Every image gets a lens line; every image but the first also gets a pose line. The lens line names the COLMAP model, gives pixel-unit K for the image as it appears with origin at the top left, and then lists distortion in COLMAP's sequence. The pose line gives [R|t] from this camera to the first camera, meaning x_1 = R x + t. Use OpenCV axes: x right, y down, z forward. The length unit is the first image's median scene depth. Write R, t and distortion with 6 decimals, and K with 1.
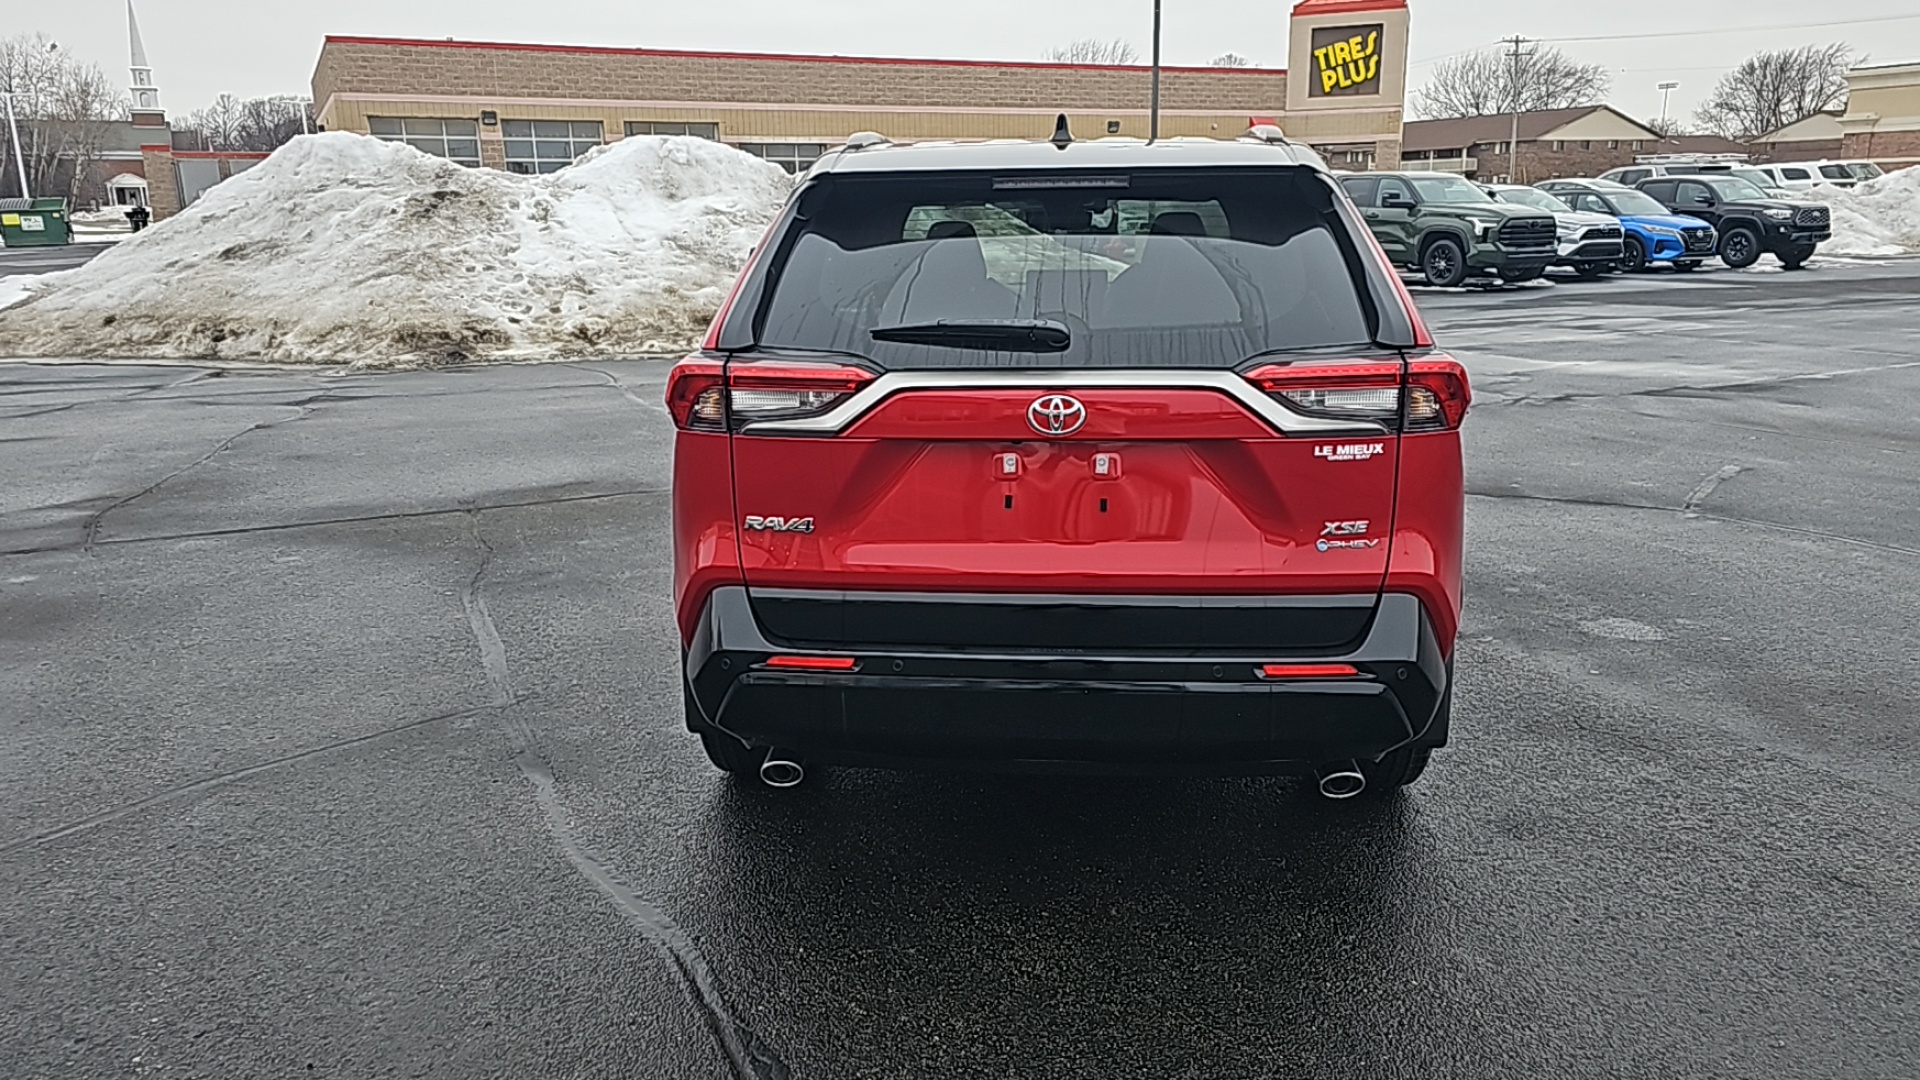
lens RADIAL K [[1429.6, 0, 945.7], [0, 1429.6, 555.5], [0, 0, 1]] dist [0.075870, -0.048228]
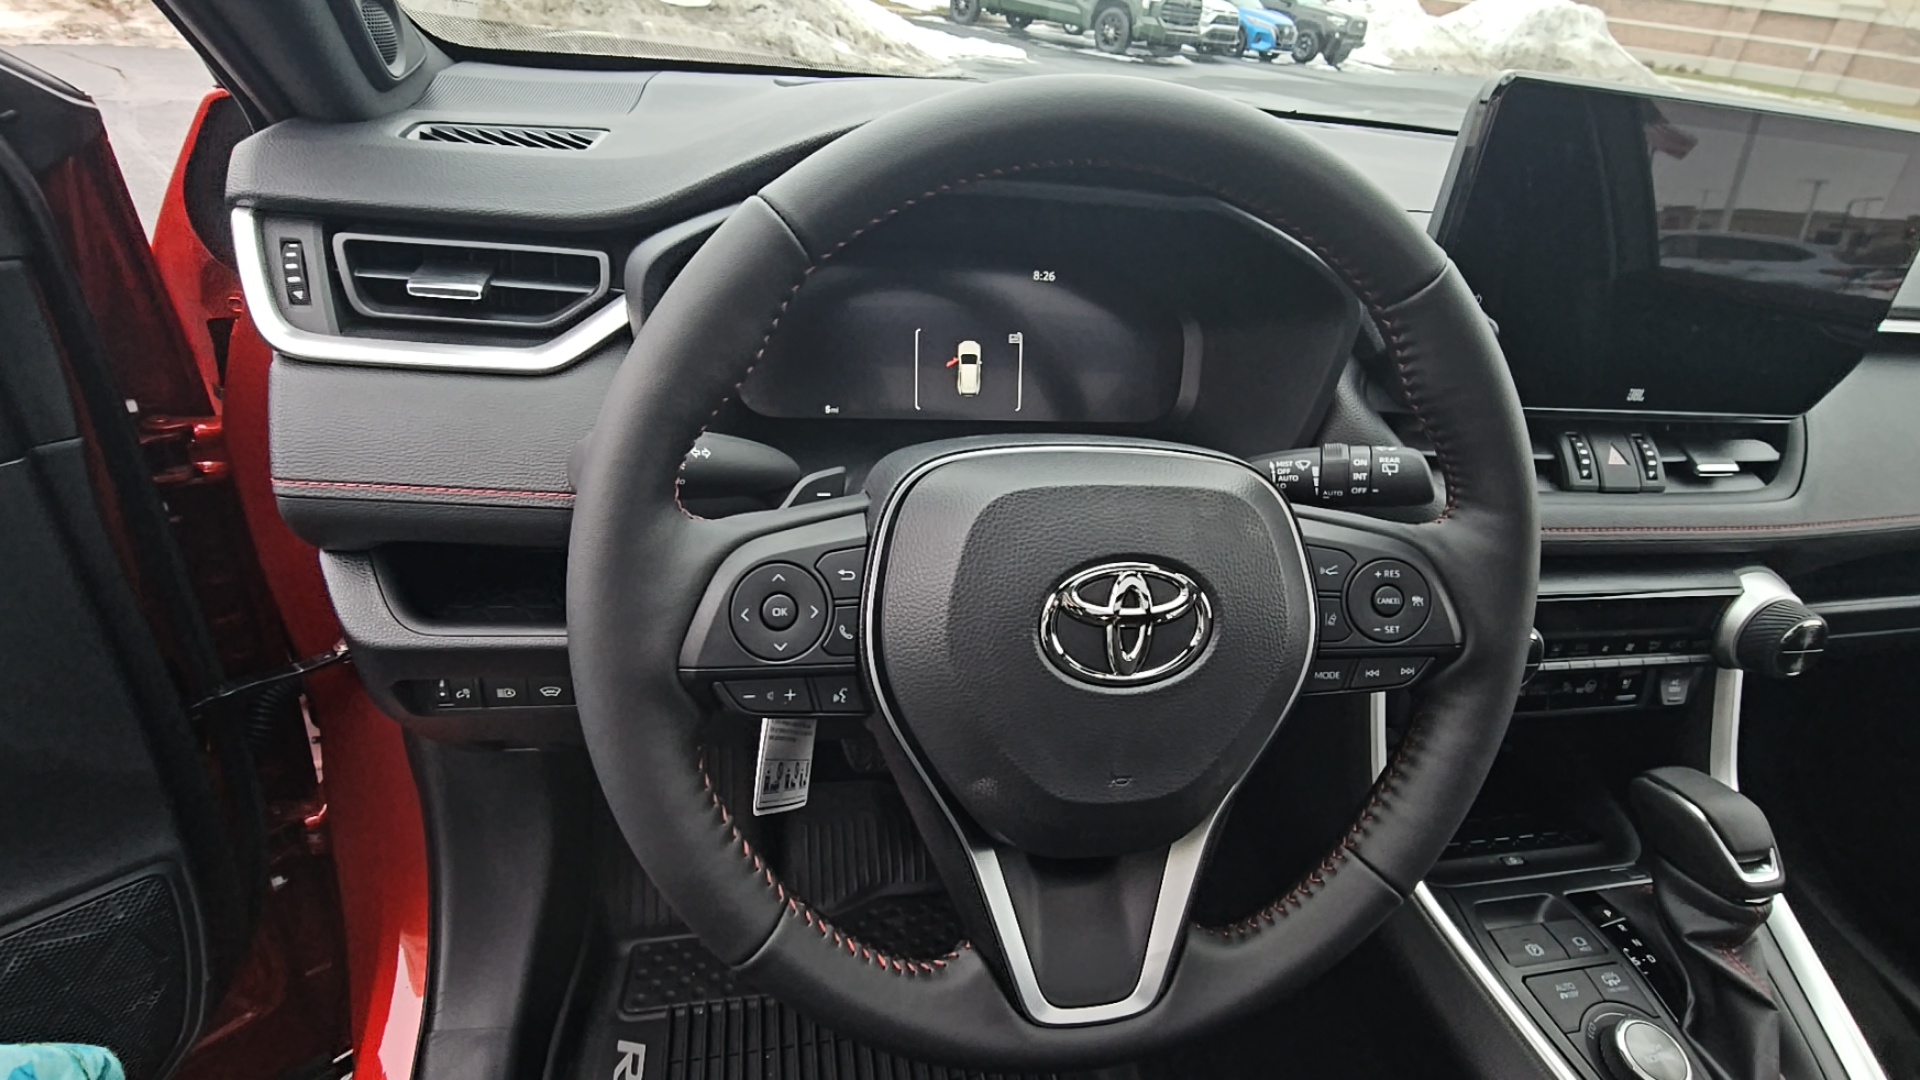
lens RADIAL K [[908.0, 0, 977.3], [0, 908.0, 544.7], [0, 0, 1]] dist [0.007352, -0.005300]
pose [[0.948958, -0.049179, 0.311544, -0.000591], [-0.059405, 0.942221, 0.329684, -0.051542], [-0.309757, -0.331364, 0.891206, 0.263779]]
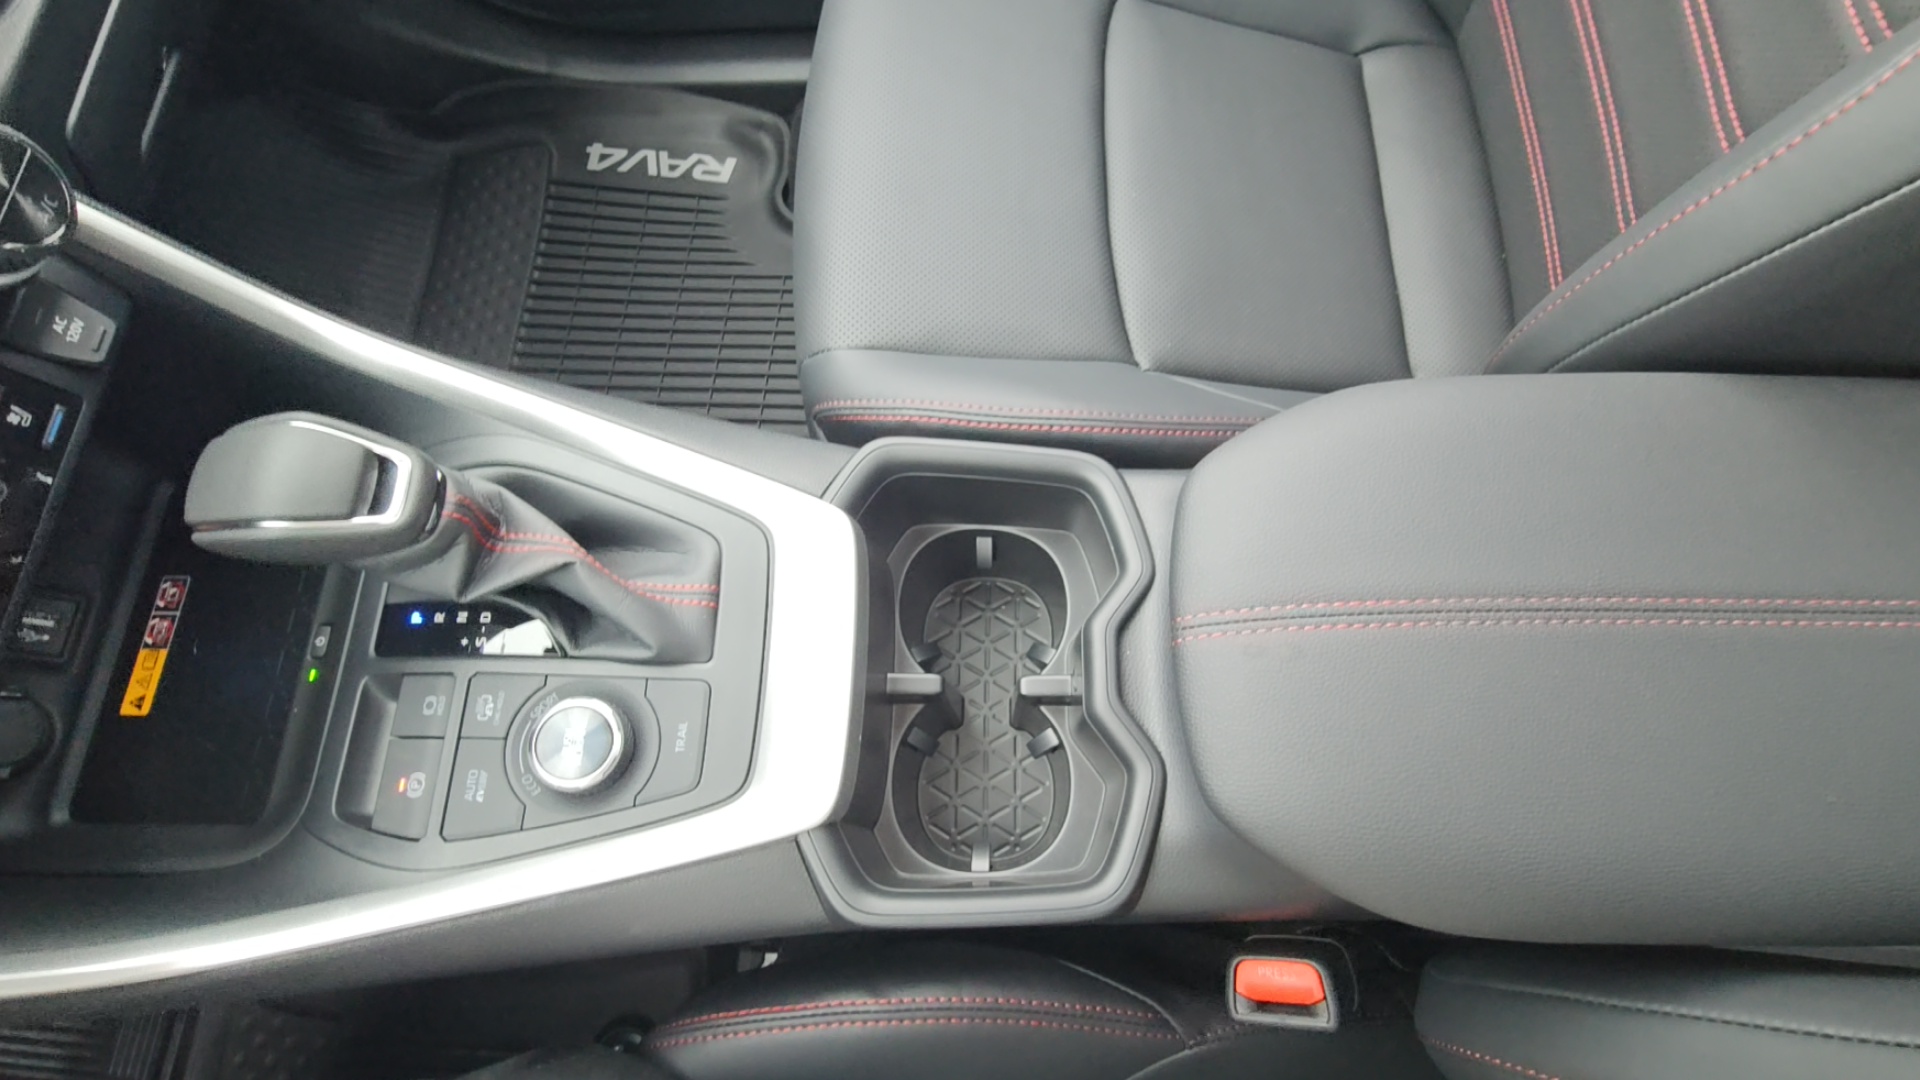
lens RADIAL K [[908.0, 0, 968.8], [0, 908.0, 548.3], [0, 0, 1]] dist [0.007352, -0.005300]
pose [[-0.066787, -0.939260, 0.336646, 0.022637], [0.266278, 0.308384, 0.913234, -0.047948], [-0.961580, 0.150634, 0.229508, 0.262186]]
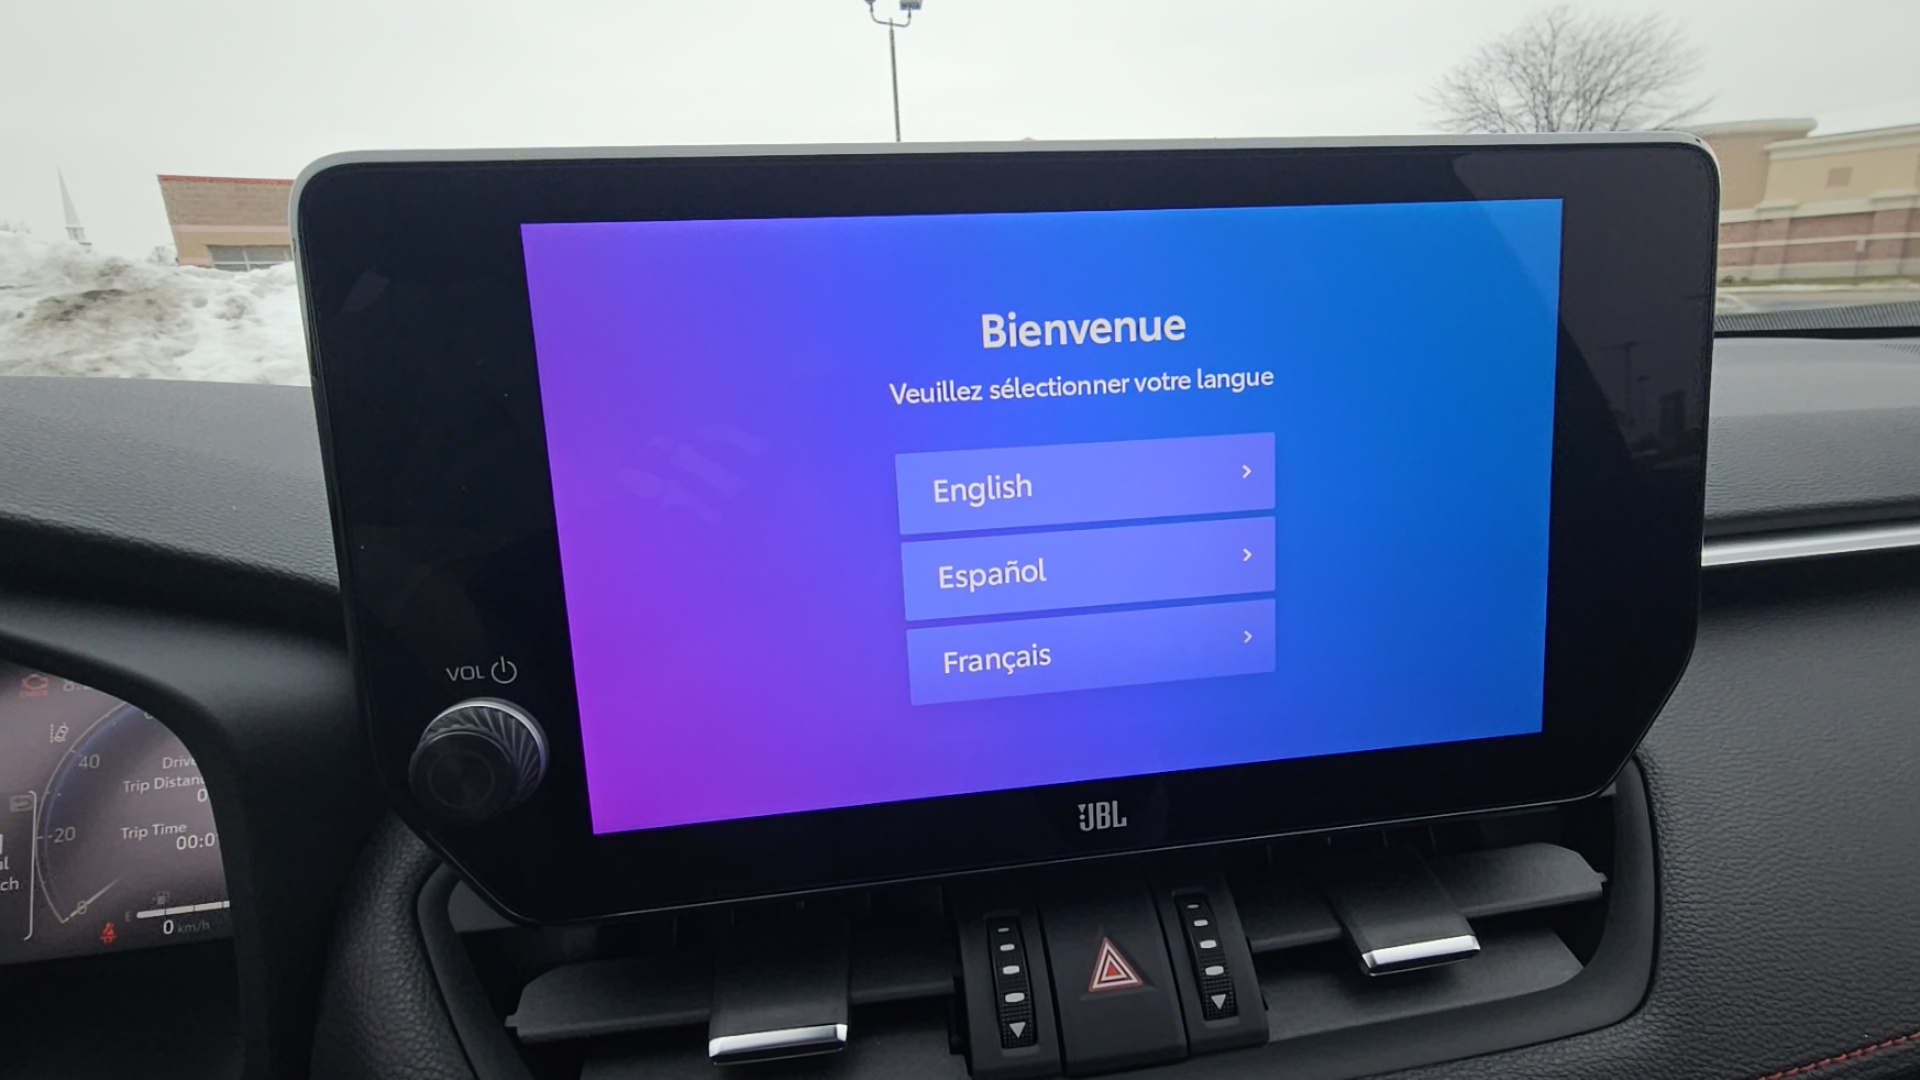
lens RADIAL K [[908.0, 0, 978.0], [0, 908.0, 559.8], [0, 0, 1]] dist [0.007352, -0.005300]
pose [[0.972811, -0.088129, 0.214178, 0.025830], [0.082545, 0.995976, 0.034893, -0.051633], [-0.216391, -0.016265, 0.976171, 0.273888]]
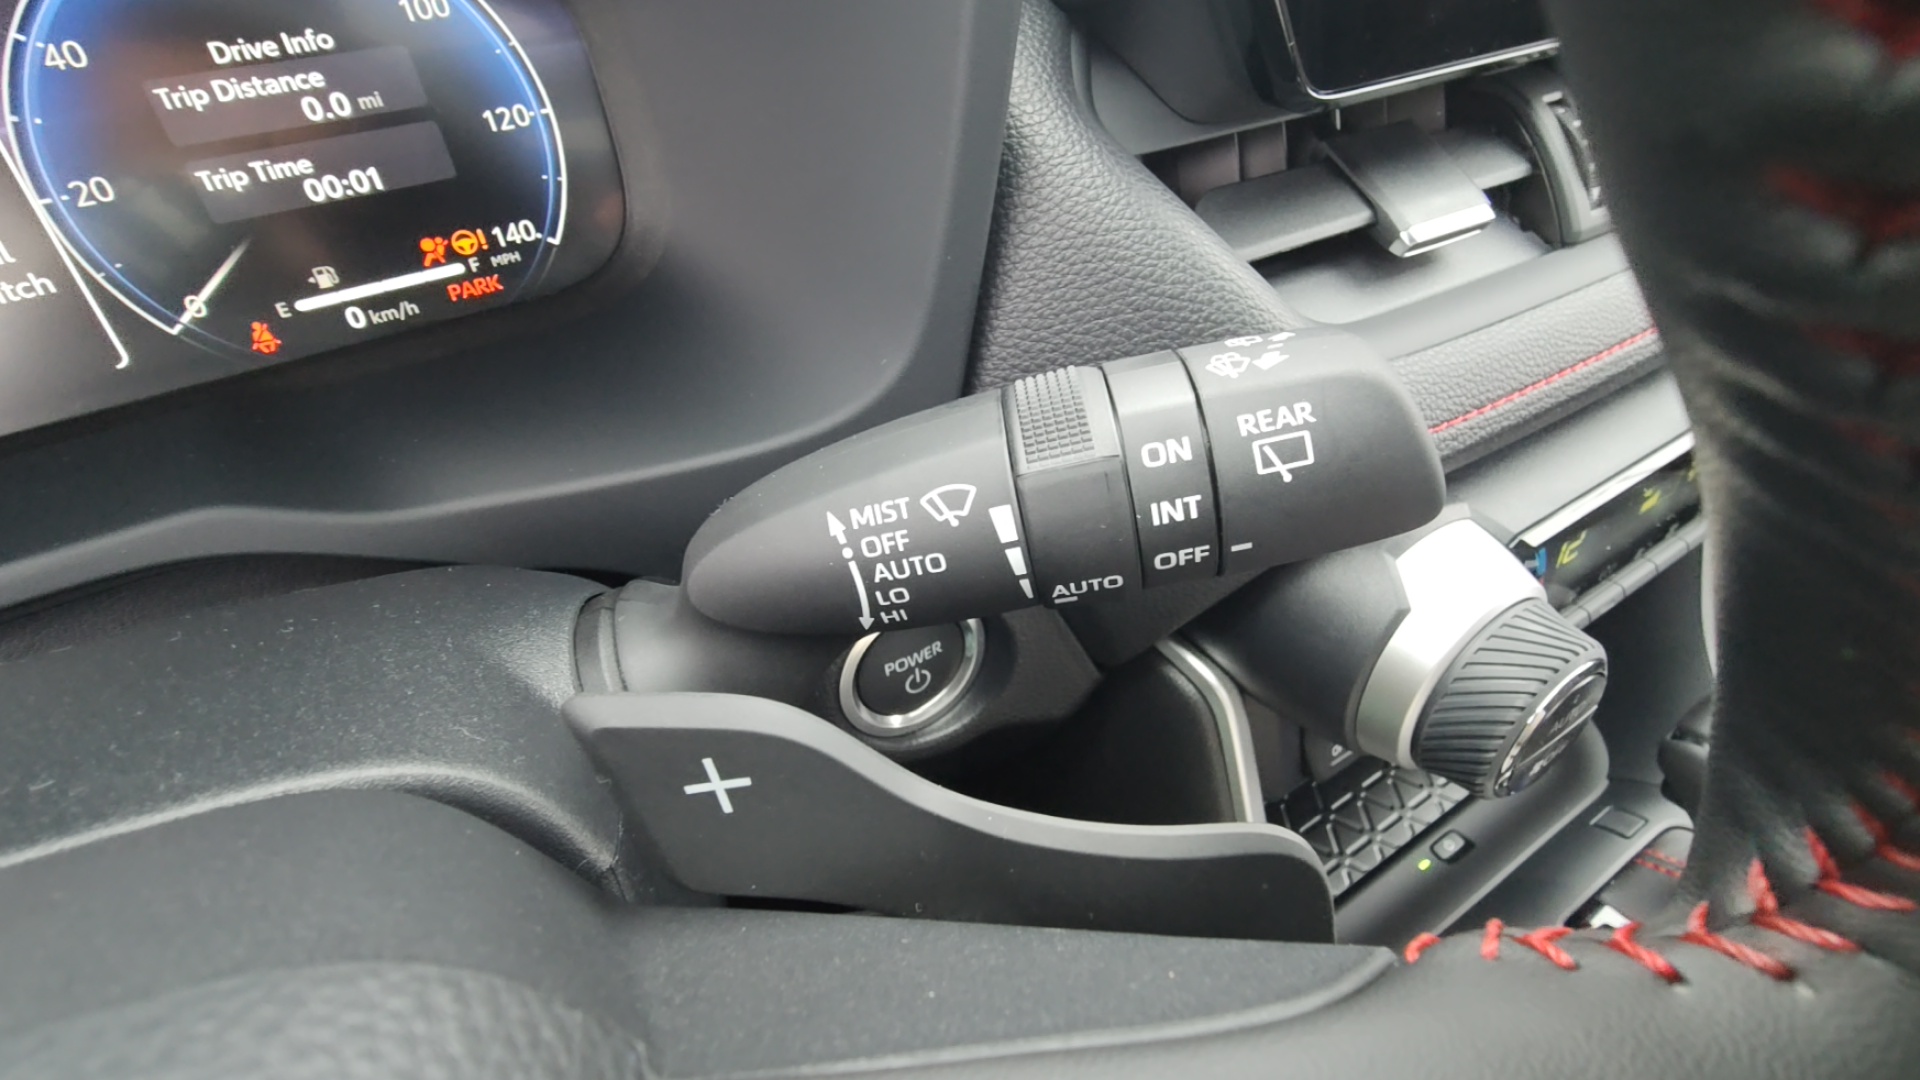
lens RADIAL K [[908.0, 0, 967.0], [0, 908.0, 537.4], [0, 0, 1]] dist [0.007352, -0.005300]
pose [[0.788994, -0.407499, 0.459818, 0.013385], [0.081144, 0.810957, 0.579452, -0.049174], [-0.609019, -0.419872, 0.672907, 0.280201]]
